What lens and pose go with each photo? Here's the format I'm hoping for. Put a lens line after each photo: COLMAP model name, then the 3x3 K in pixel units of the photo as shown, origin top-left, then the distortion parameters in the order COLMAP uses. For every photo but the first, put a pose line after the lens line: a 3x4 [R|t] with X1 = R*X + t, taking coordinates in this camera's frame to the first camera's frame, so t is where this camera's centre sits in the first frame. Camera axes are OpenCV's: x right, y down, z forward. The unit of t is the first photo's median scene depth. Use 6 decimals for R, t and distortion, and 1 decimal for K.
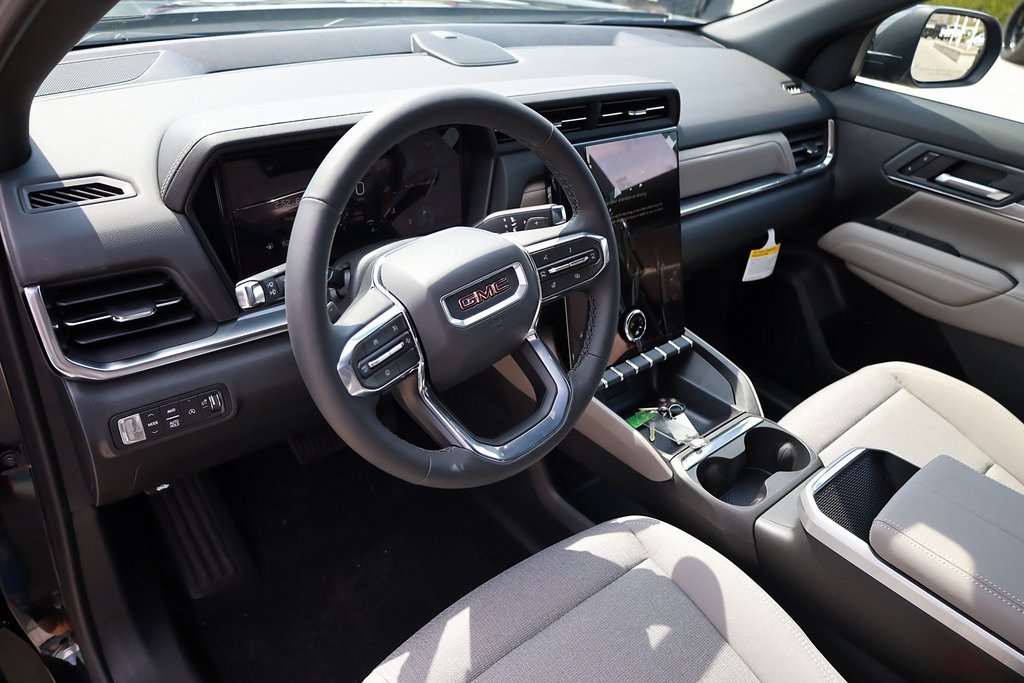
lens RADIAL K [[683.7, 0, 512.0], [0, 683.7, 341.5], [0, 0, 1]] dist [-0.026339, 0.003896]
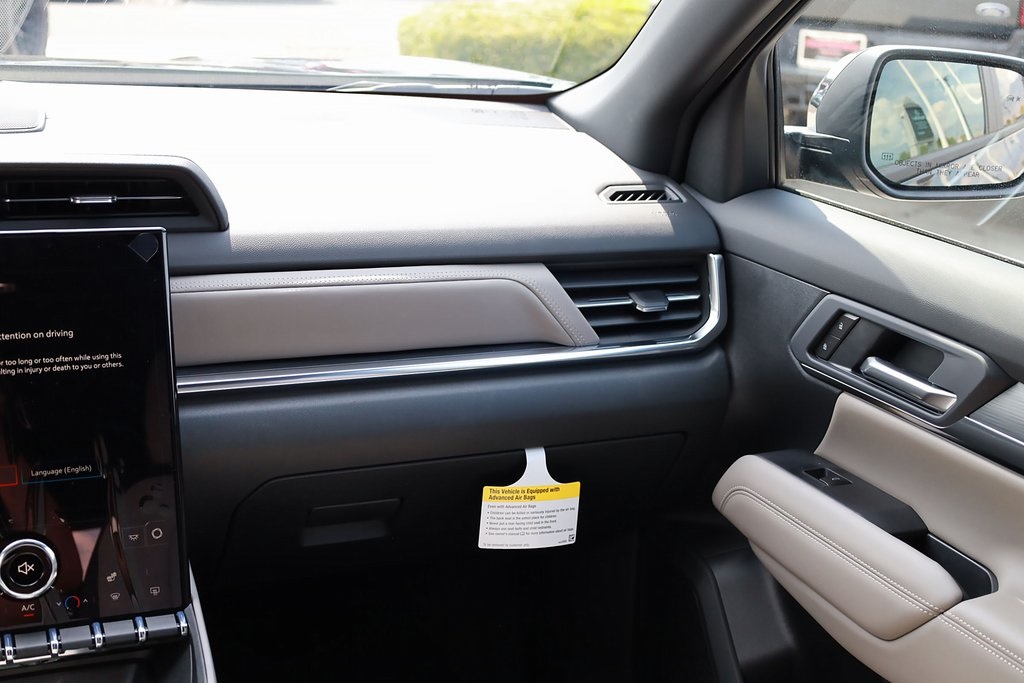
lens RADIAL K [[1323.0, 0, 512.0], [0, 1323.0, 341.5], [0, 0, 1]] dist [-0.014536, 0.016094]
pose [[0.957966, 0.050788, -0.282351, 0.669159], [-0.131551, 0.952398, -0.275014, 0.033131], [0.254943, 0.300597, 0.919046, 0.071245]]
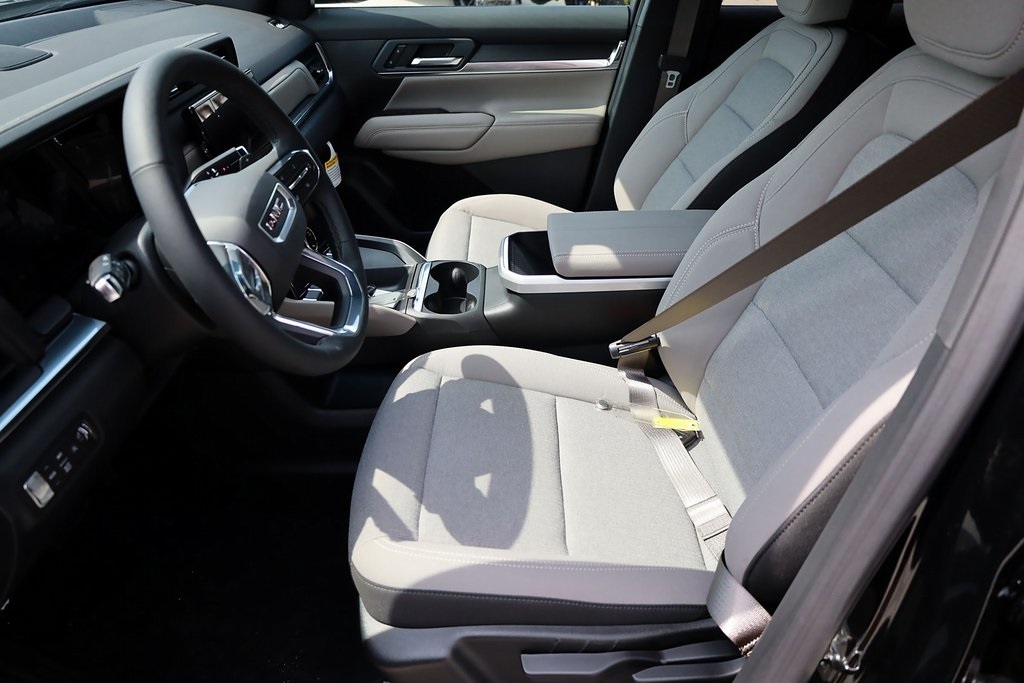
lens RADIAL K [[683.7, 0, 512.0], [0, 683.7, 341.5], [0, 0, 1]] dist [-0.026339, 0.003896]
pose [[0.637704, -0.491630, 0.592987, -0.297656], [0.463534, 0.859769, 0.214322, 0.029058], [-0.615199, 0.138195, 0.776165, -0.065135]]
